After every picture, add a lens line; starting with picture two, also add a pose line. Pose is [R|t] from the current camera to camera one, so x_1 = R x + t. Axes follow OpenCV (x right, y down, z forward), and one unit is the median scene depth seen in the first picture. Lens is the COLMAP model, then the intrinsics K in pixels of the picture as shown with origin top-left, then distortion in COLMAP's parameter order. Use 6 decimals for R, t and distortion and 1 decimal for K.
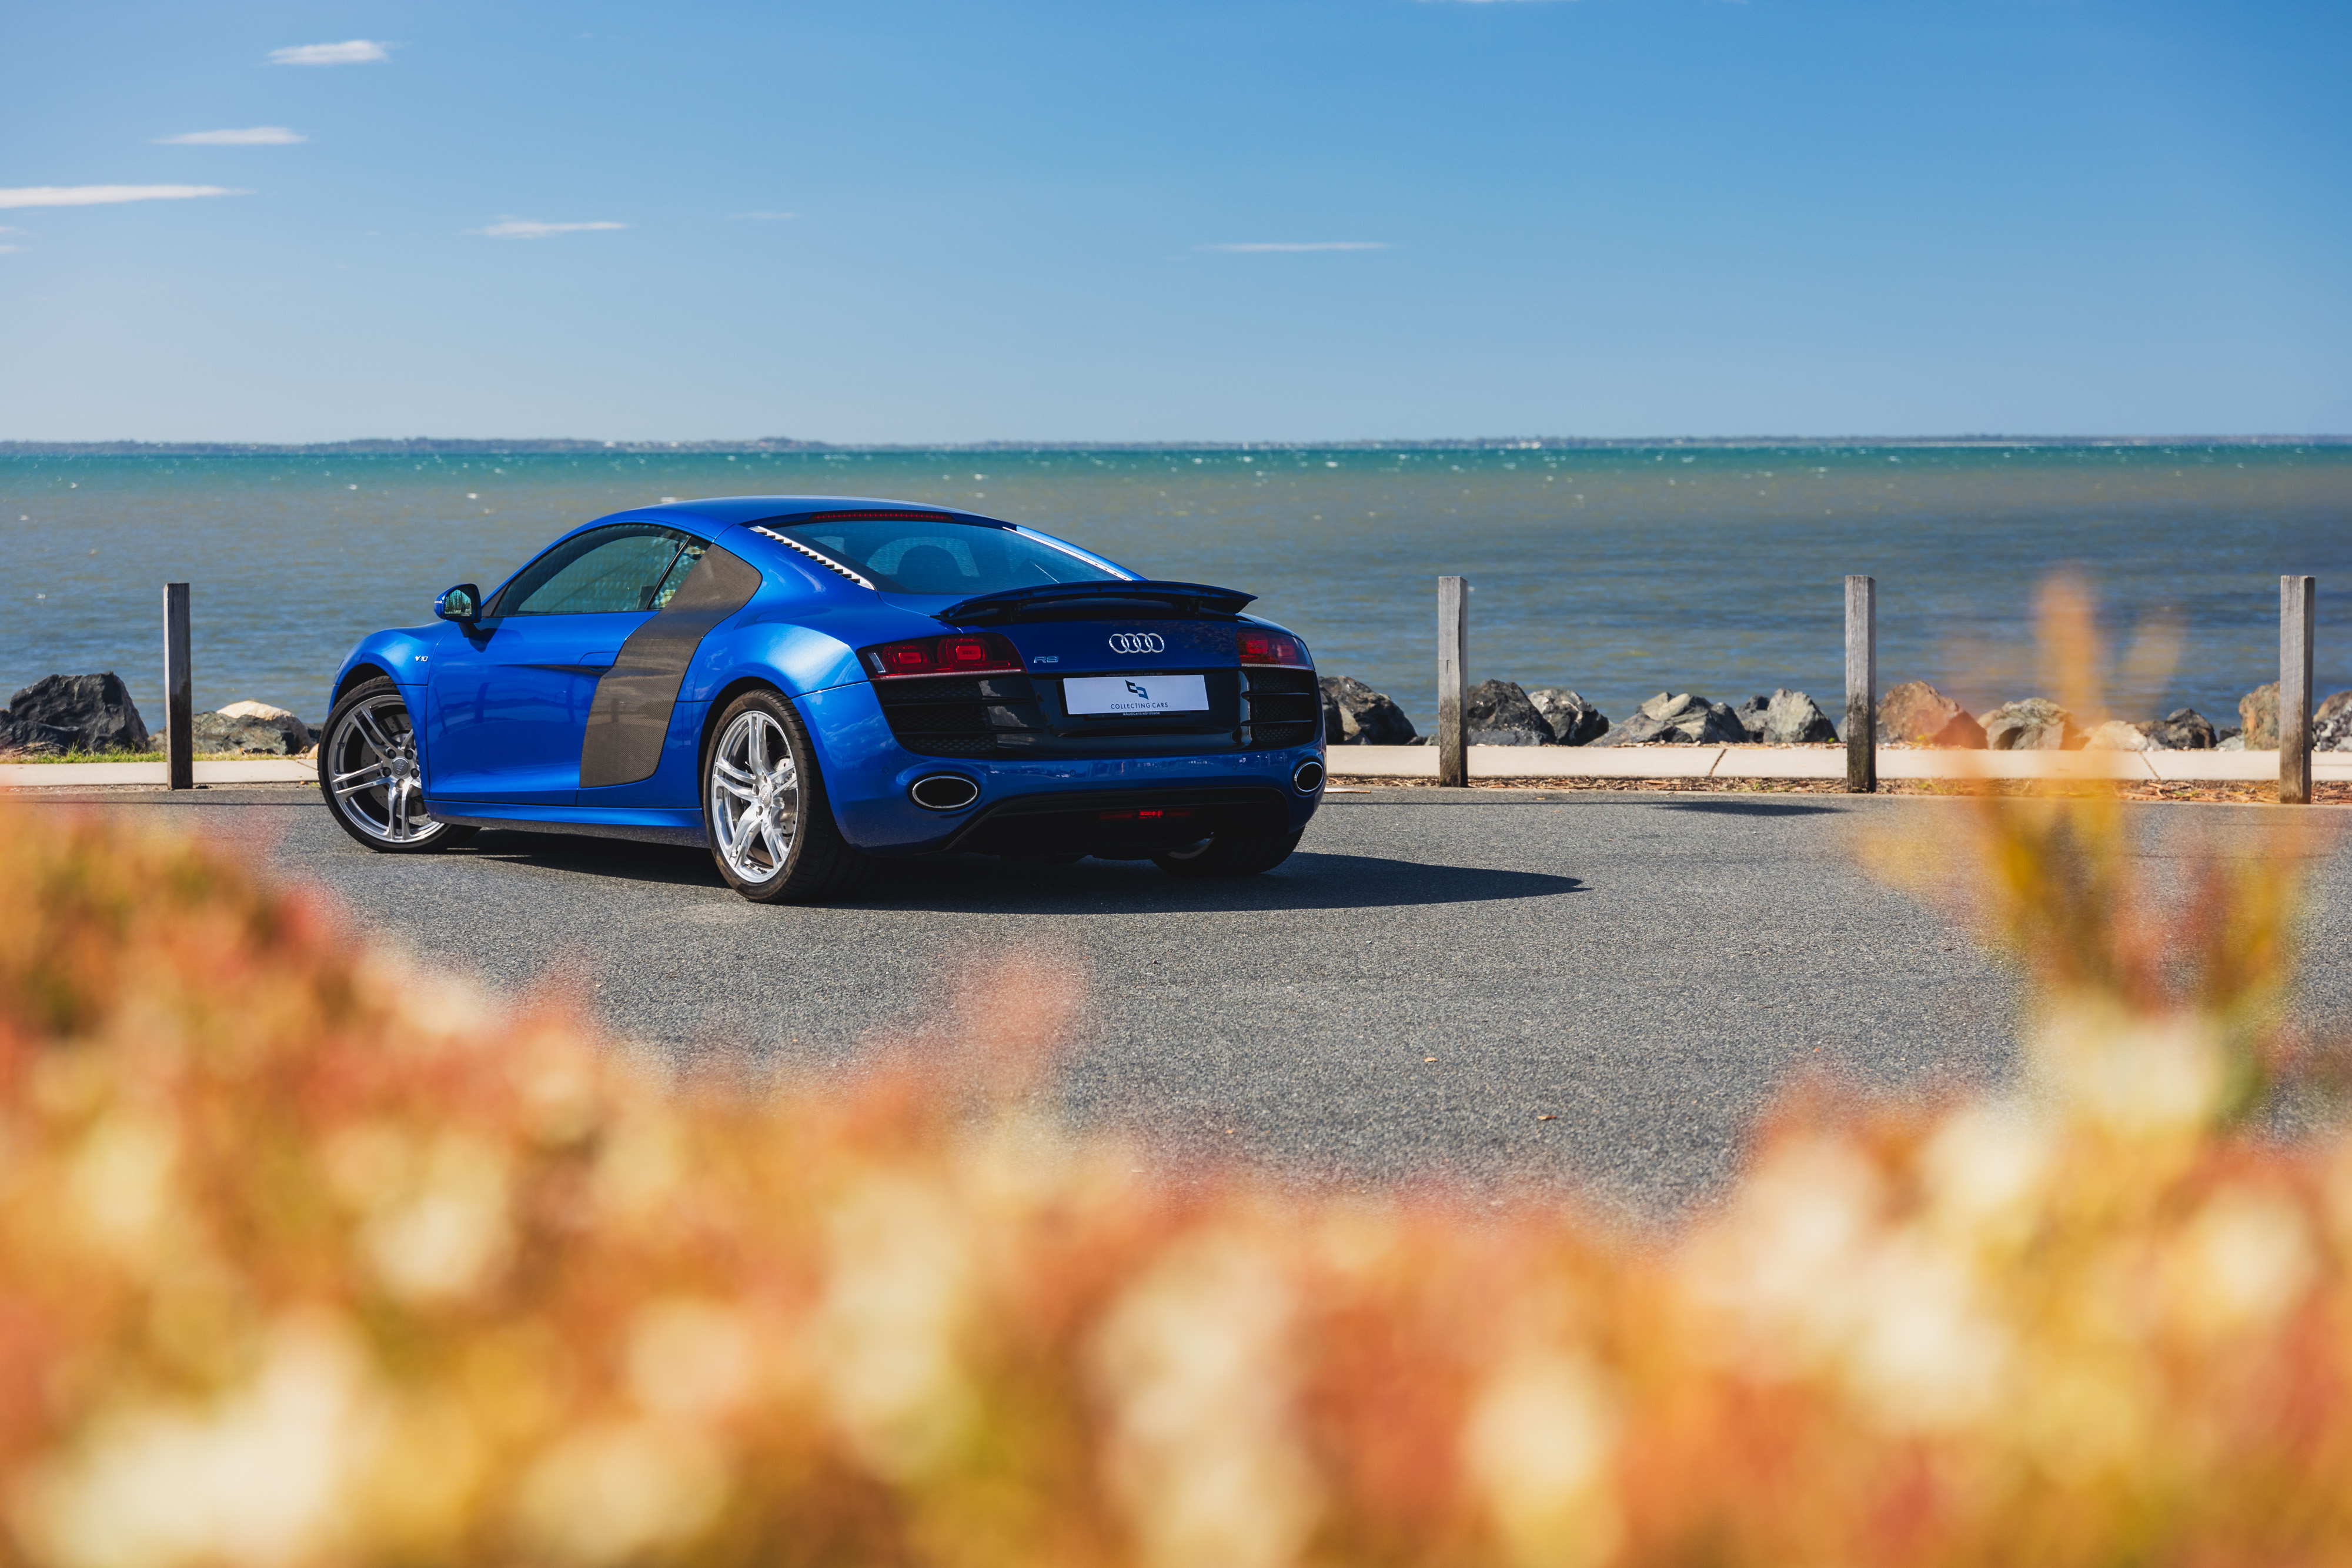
lens RADIAL K [[4415.2, 0, 1190.1], [0, 4415.2, 785.1], [0, 0, 1]] dist [-0.048958, 0.000000]
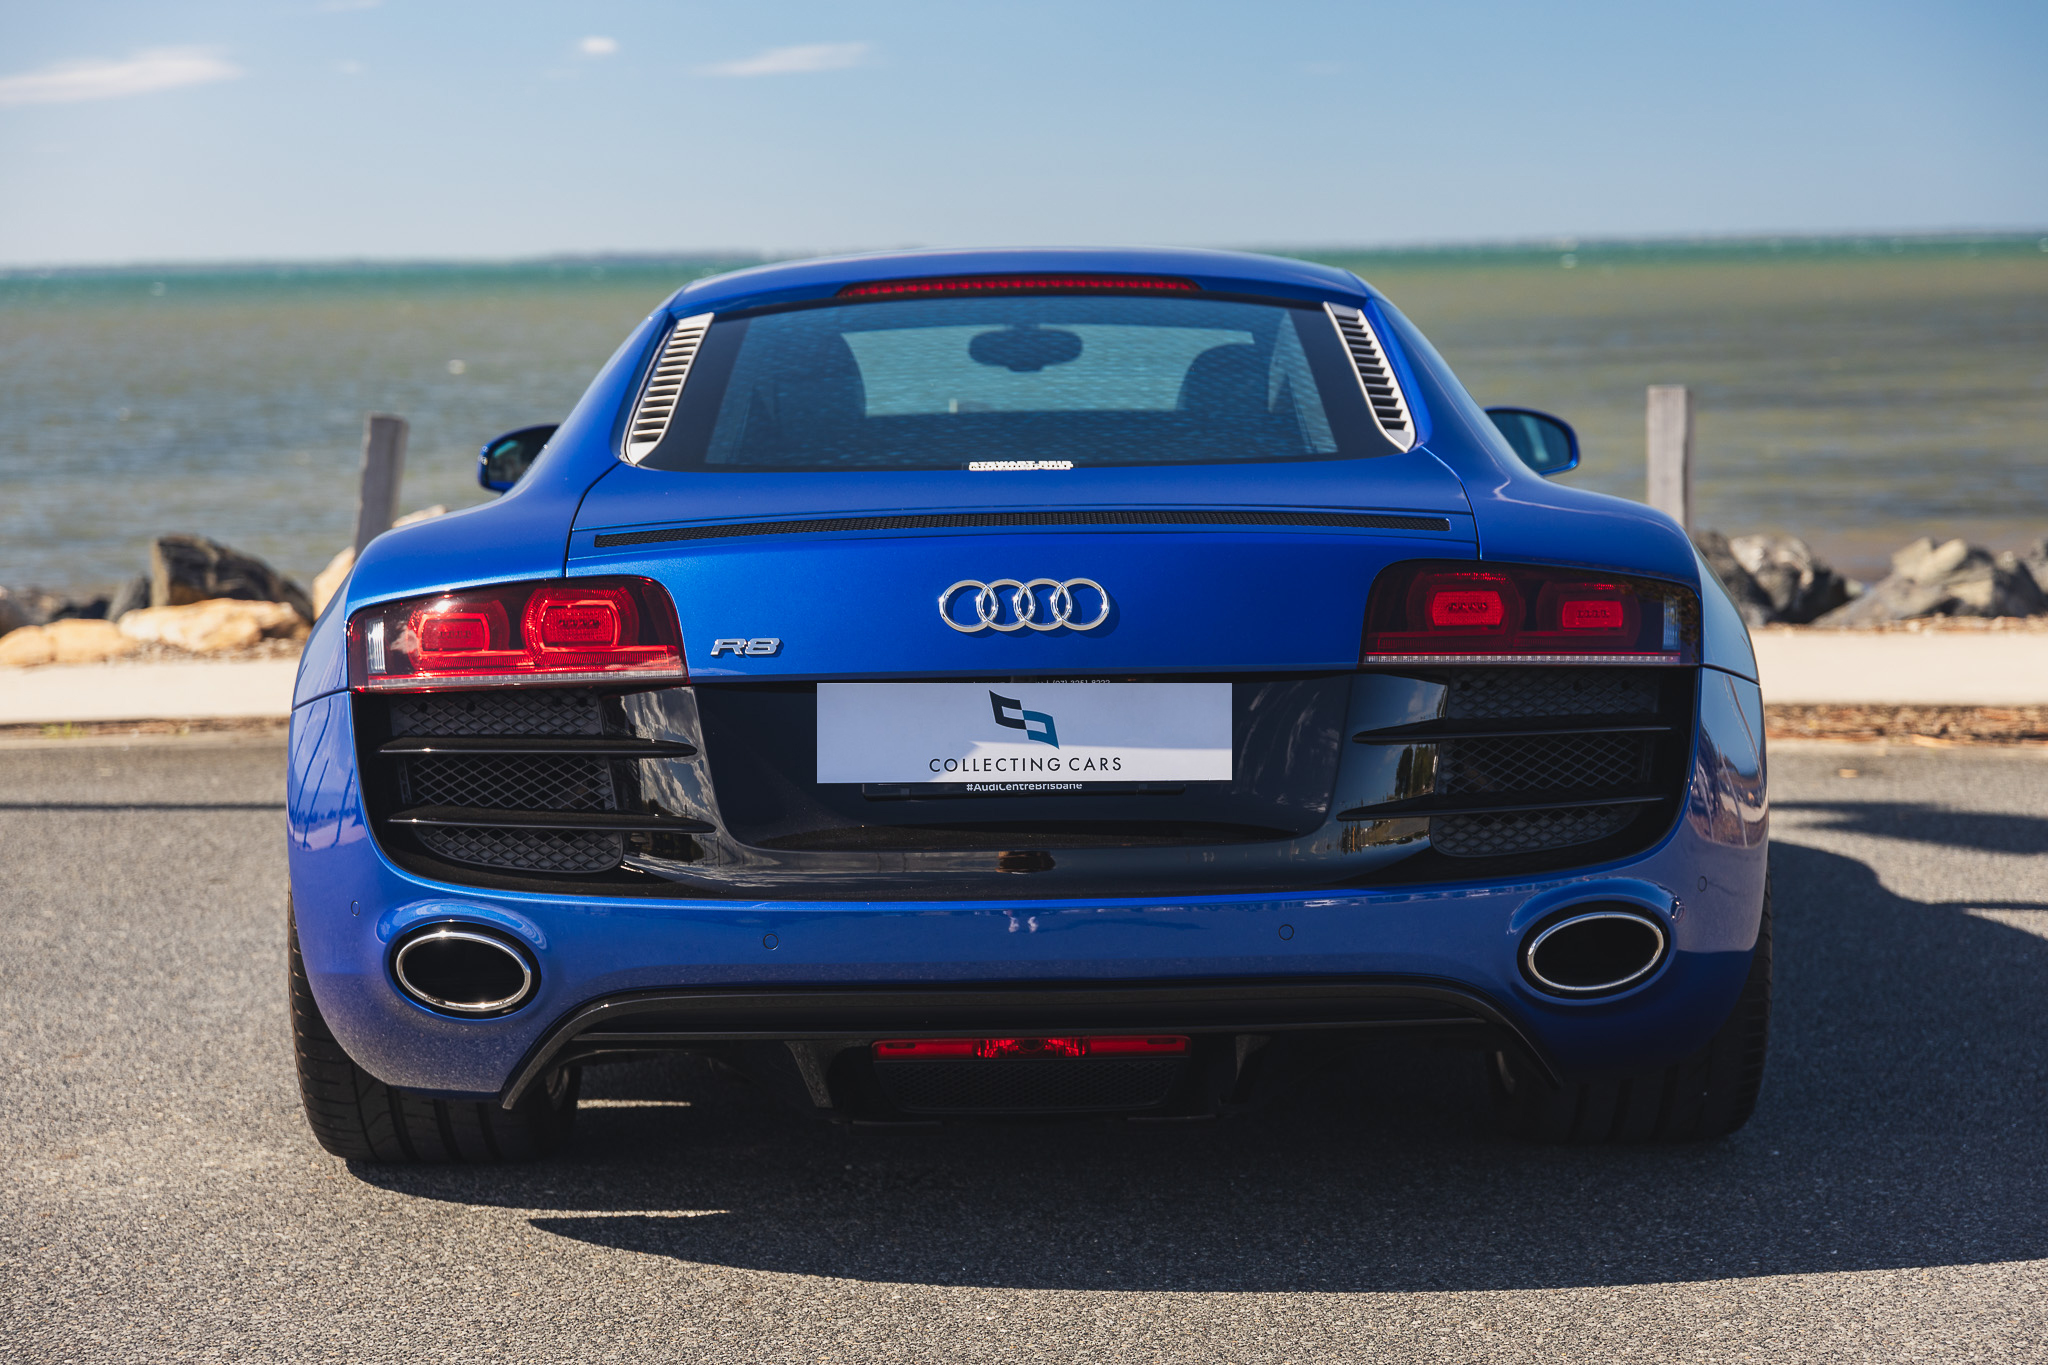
lens RADIAL K [[3844.8, 0, 1024.4], [0, 3844.8, 682.5], [0, 0, 1]] dist [-0.048958, 0.000000]
pose [[0.997758, -0.008697, -0.066353, 0.007298], [0.010803, 0.999447, 0.031445, -0.029655], [0.066043, -0.032091, 0.997301, 0.592167]]
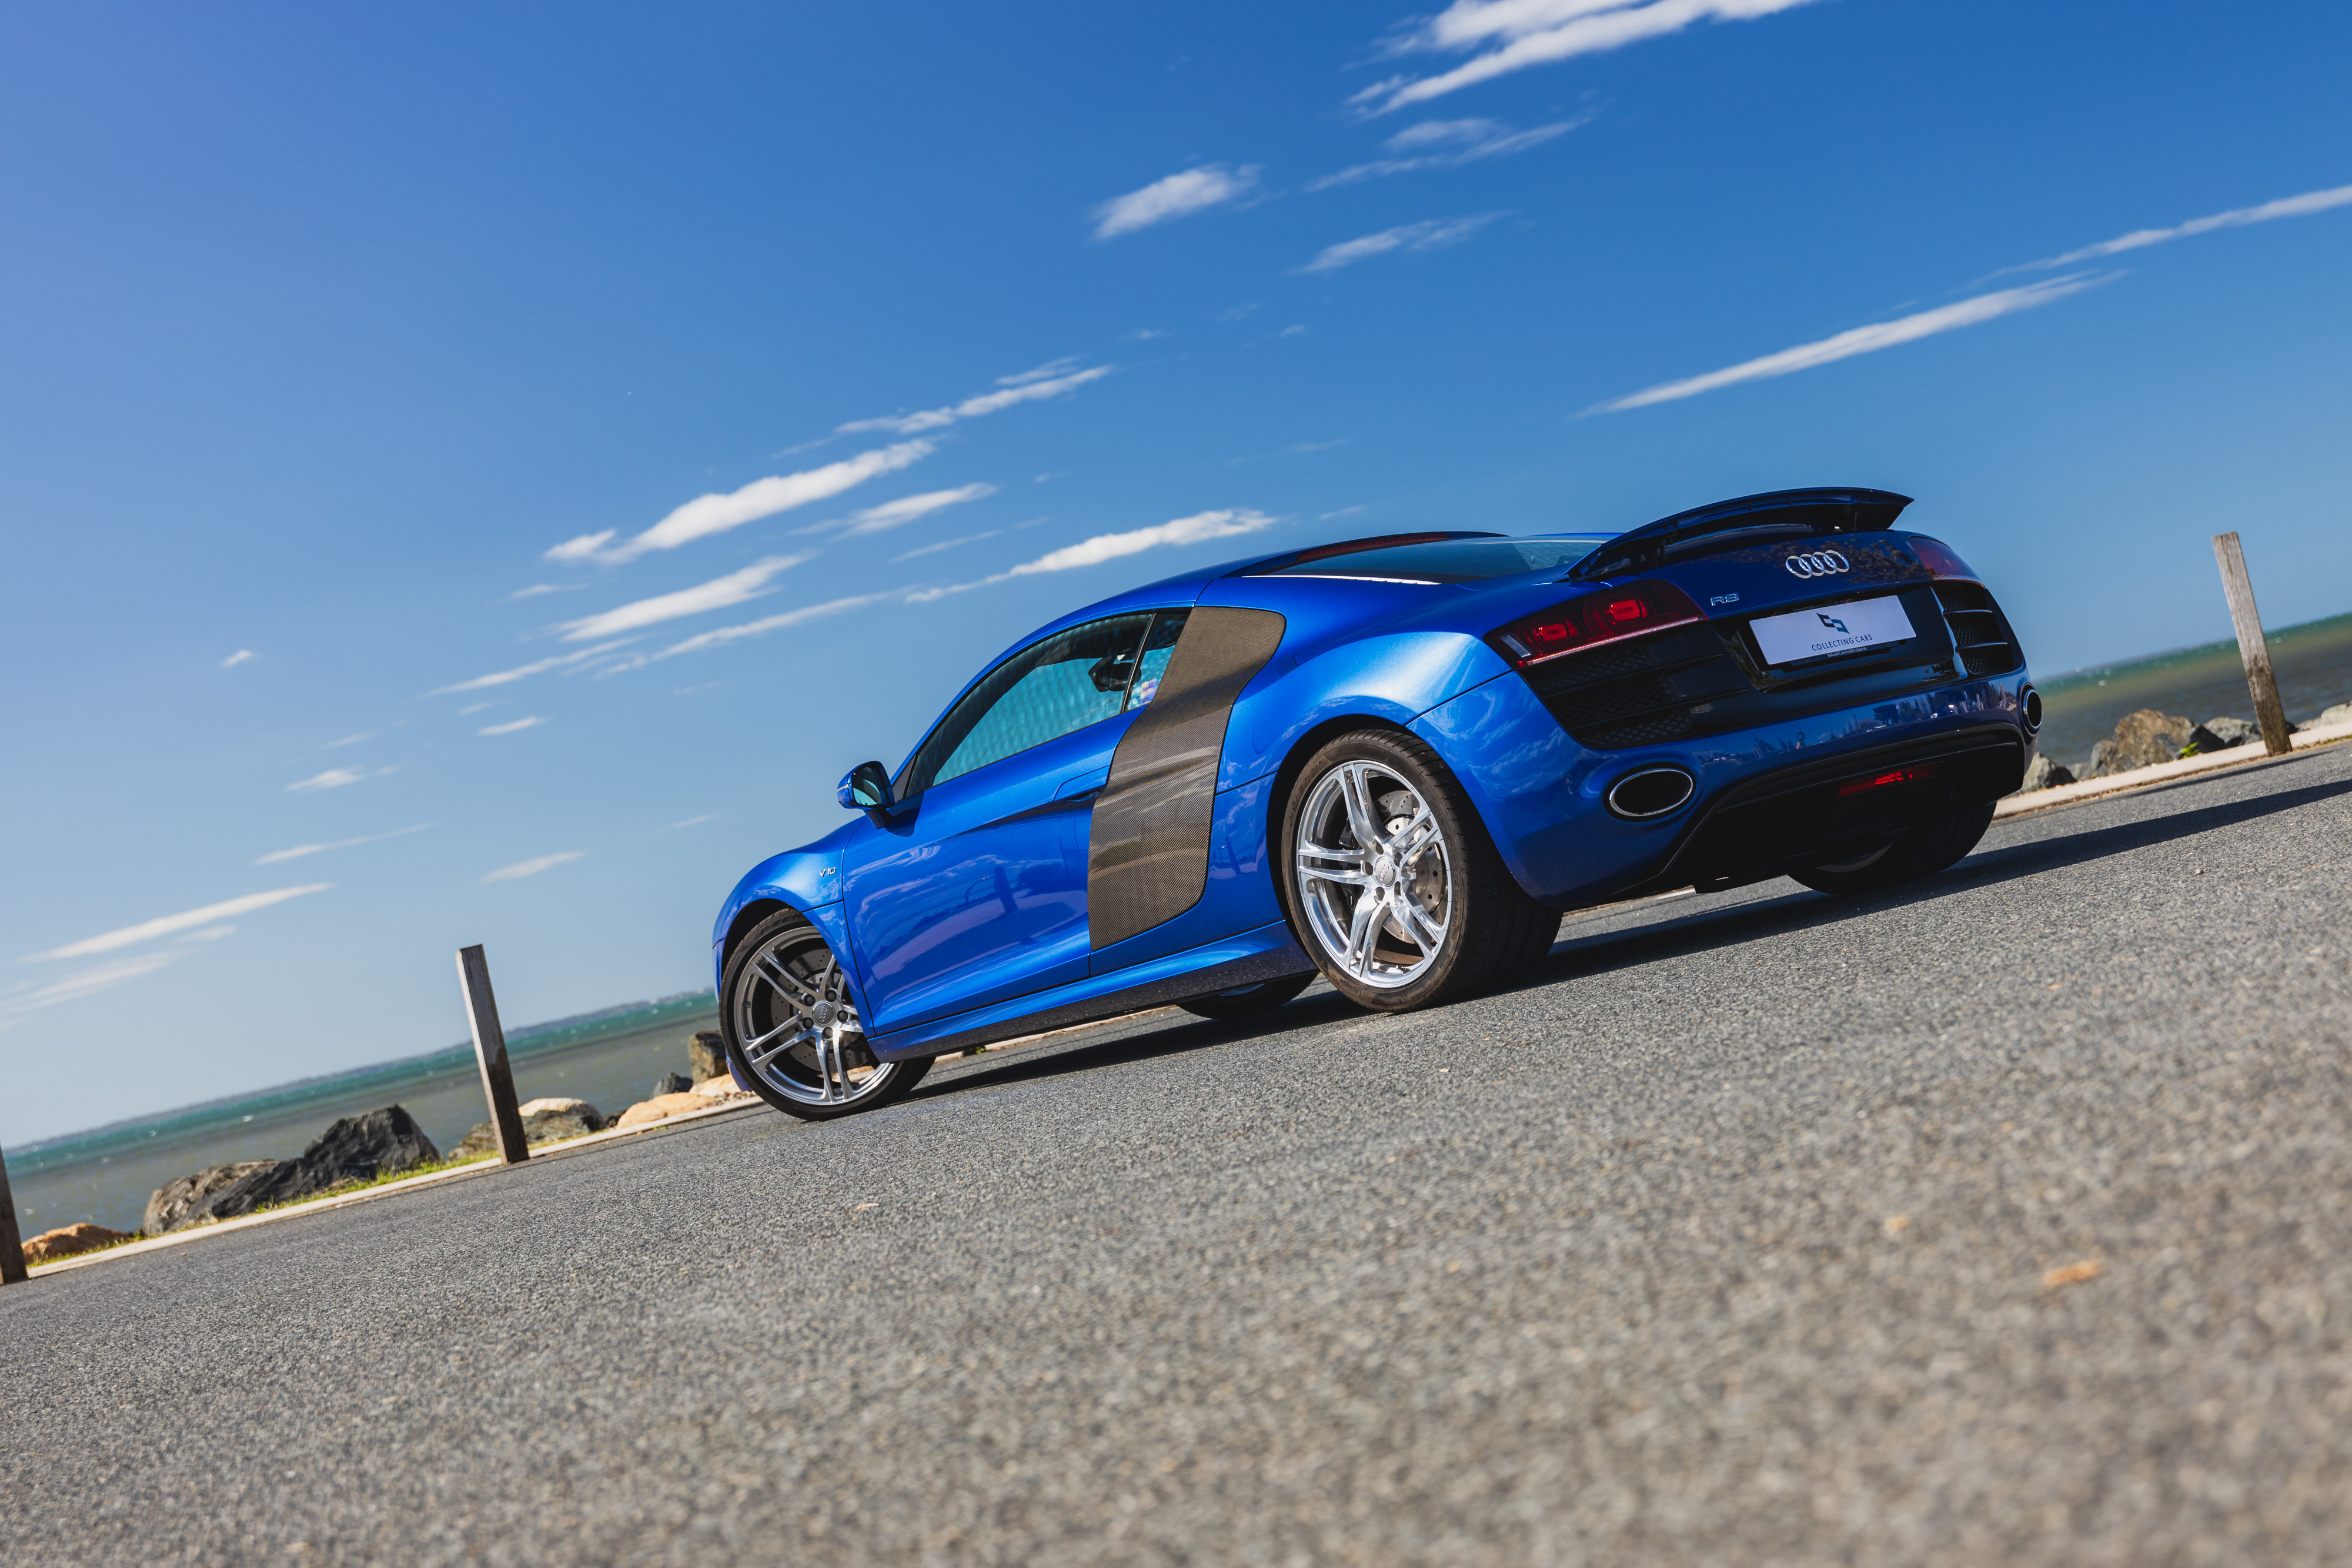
lens RADIAL K [[3262.1, 0, 1133.3], [0, 3262.1, 774.4], [0, 0, 1]] dist [-0.016856, 0.000000]
pose [[0.974616, -0.222509, 0.024772, -0.127137], [0.223883, 0.968395, -0.109947, 0.032460], [0.000476, 0.112702, 0.993629, 0.387020]]
